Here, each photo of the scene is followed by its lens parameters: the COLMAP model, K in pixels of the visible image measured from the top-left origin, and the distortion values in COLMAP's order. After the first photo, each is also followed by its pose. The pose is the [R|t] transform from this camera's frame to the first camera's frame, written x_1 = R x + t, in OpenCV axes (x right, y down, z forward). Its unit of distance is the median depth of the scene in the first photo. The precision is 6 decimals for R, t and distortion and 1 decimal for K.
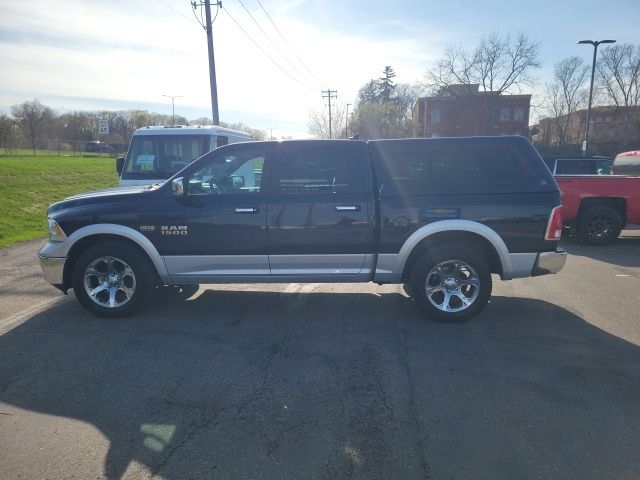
lens RADIAL K [[477.4, 0, 328.1], [0, 477.4, 236.5], [0, 0, 1]] dist [0.047864, -0.028645]
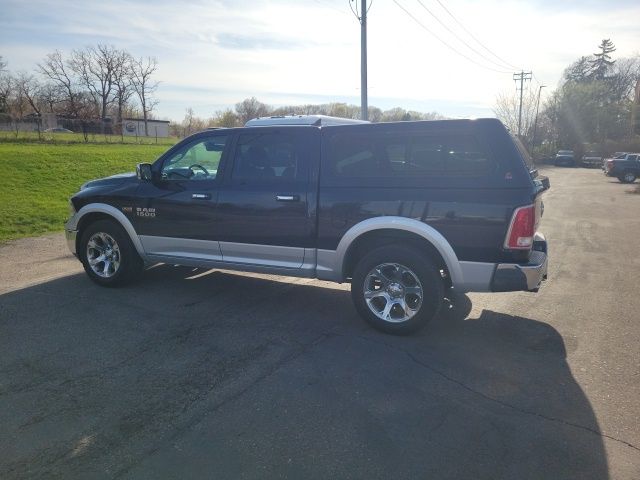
lens RADIAL K [[477.4, 0, 328.1], [0, 477.4, 236.5], [0, 0, 1]] dist [0.047864, -0.028645]
pose [[0.924097, 0.070780, -0.375546, 0.455175], [-0.062816, 0.997465, 0.033425, -0.019330], [0.376960, -0.007298, 0.926201, 0.147444]]
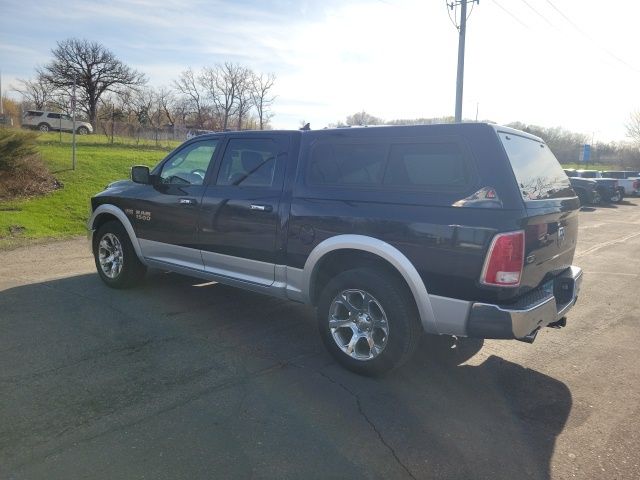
lens RADIAL K [[478.1, 0, 328.0], [0, 478.1, 231.1], [0, 0, 1]] dist [0.052529, -0.039242]
pose [[0.814435, 0.110735, -0.569590, 0.609364], [-0.122961, 0.992264, 0.017091, -0.045496], [0.567076, 0.056118, 0.821751, 0.344390]]
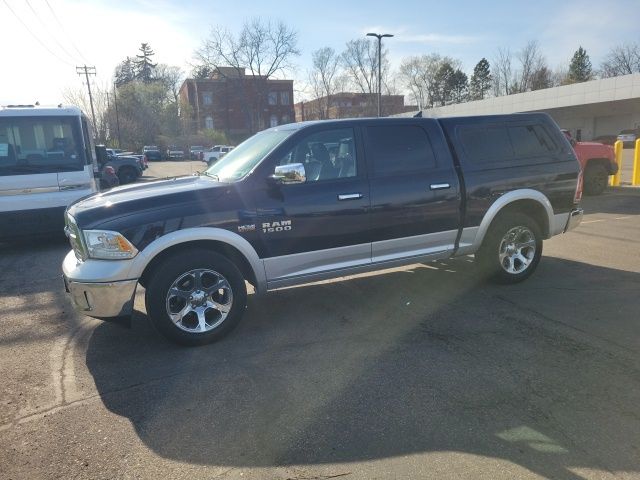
lens RADIAL K [[478.0, 0, 322.0], [0, 478.0, 233.2], [0, 0, 1]] dist [0.049090, -0.029363]
pose [[0.891123, -0.112415, 0.439617, -0.604347], [0.100575, 0.993661, 0.050221, -0.035021], [-0.442476, -0.000539, 0.896780, 0.199688]]
